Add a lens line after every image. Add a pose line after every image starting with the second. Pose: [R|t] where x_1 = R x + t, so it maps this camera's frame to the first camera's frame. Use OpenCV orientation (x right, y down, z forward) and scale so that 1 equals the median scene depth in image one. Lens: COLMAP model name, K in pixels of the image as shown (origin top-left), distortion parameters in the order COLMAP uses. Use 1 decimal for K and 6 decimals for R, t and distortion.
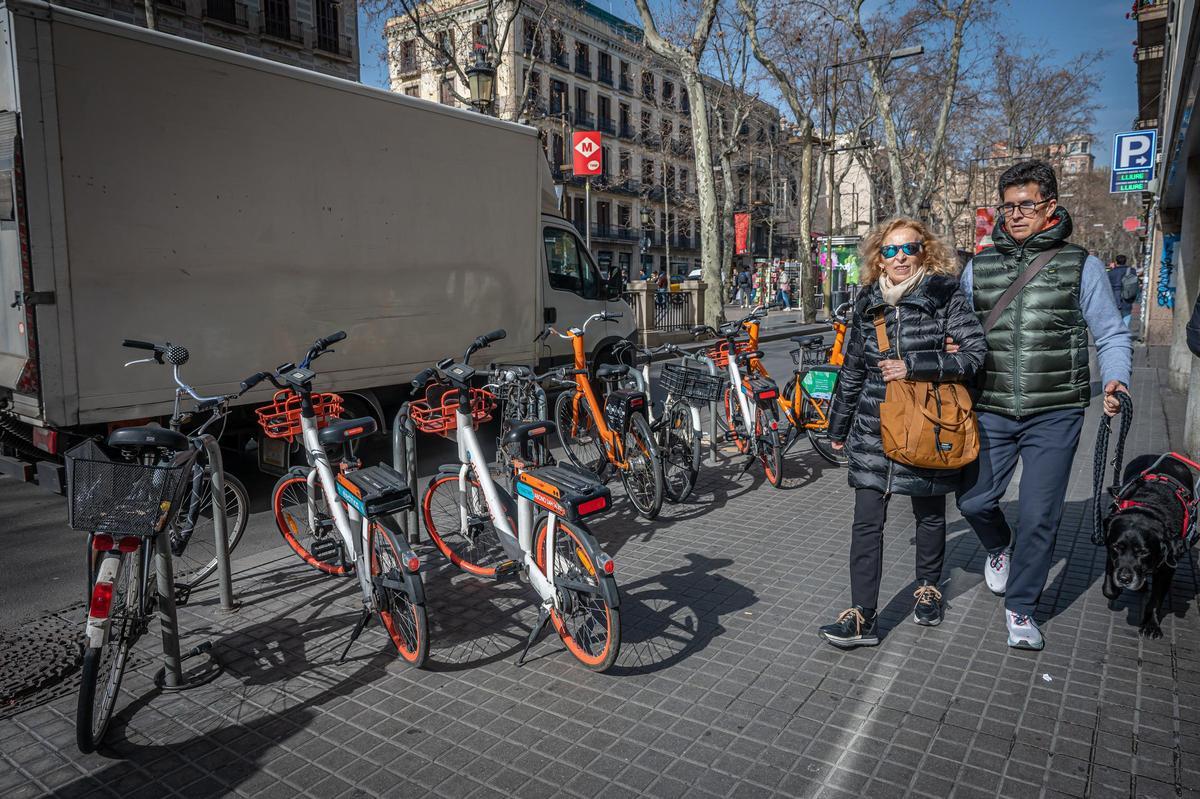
lens RADIAL K [[774.1, 0, 608.9], [0, 774.1, 402.8], [0, 0, 1]] dist [-0.001846, 0.001795]
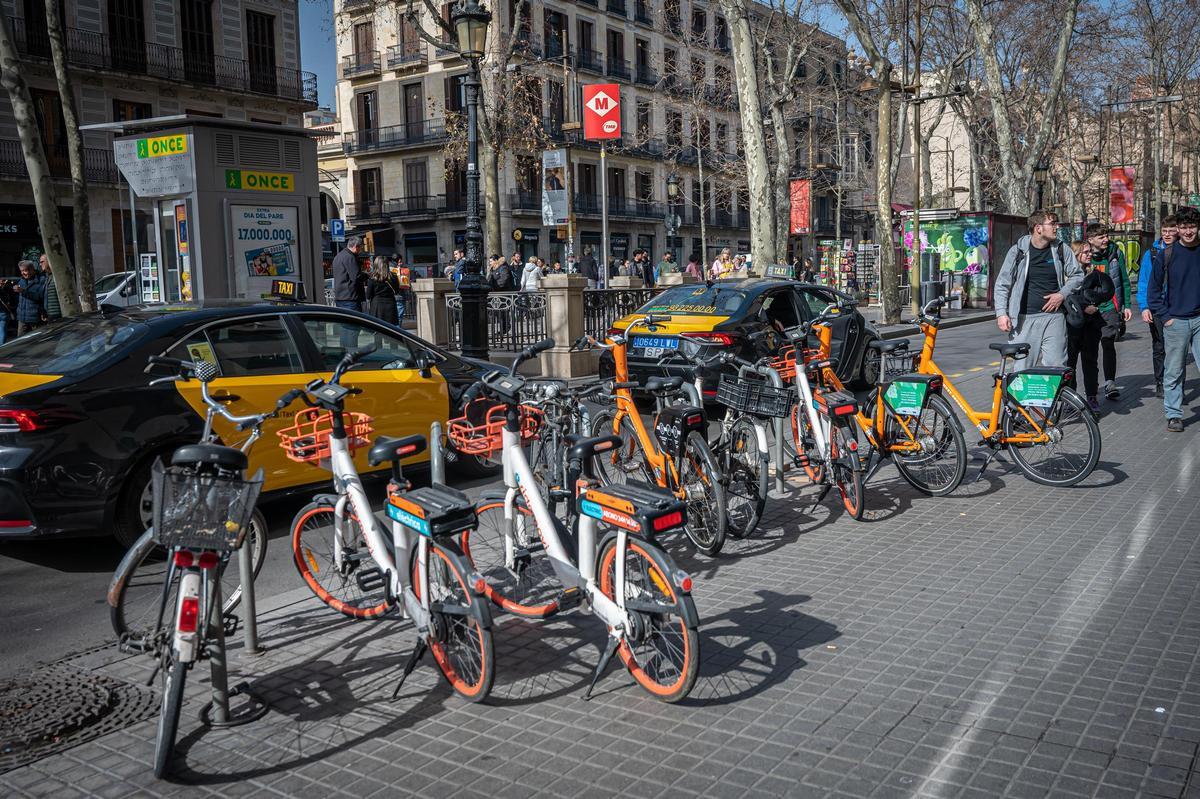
lens RADIAL K [[1078.6, 0, 603.3], [0, 1078.6, 407.5], [0, 0, 1]] dist [-0.001710, 0.000992]
pose [[0.999818, -0.015864, -0.010636, -0.059129], [0.015554, 0.999469, -0.028617, 0.020903], [0.011084, 0.028446, 0.999534, -0.233293]]
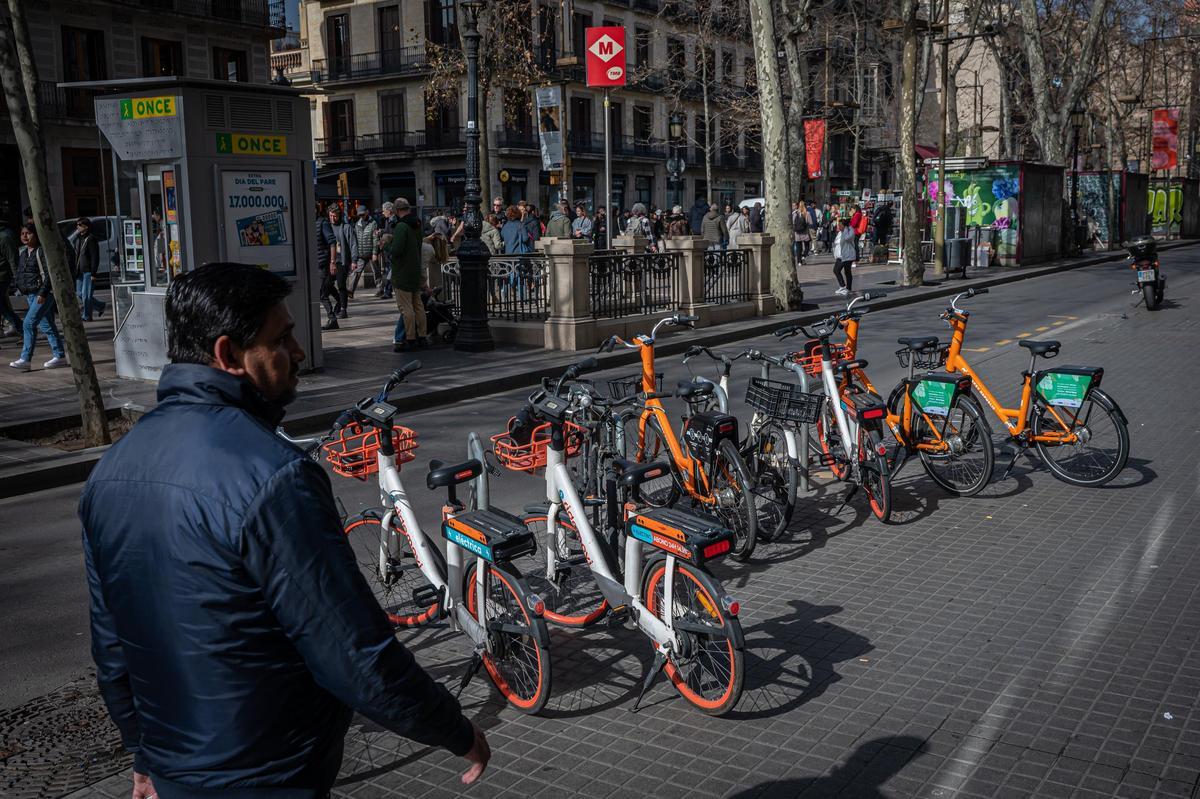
lens RADIAL K [[1219.6, 0, 594.1], [0, 1219.6, 390.8], [0, 0, 1]] dist [0.001476, 0.000000]
pose [[0.999964, -0.008449, 0.000687, -0.127085], [0.008442, 0.999923, 0.009110, -0.063197], [-0.000763, -0.009104, 0.999958, -0.418339]]
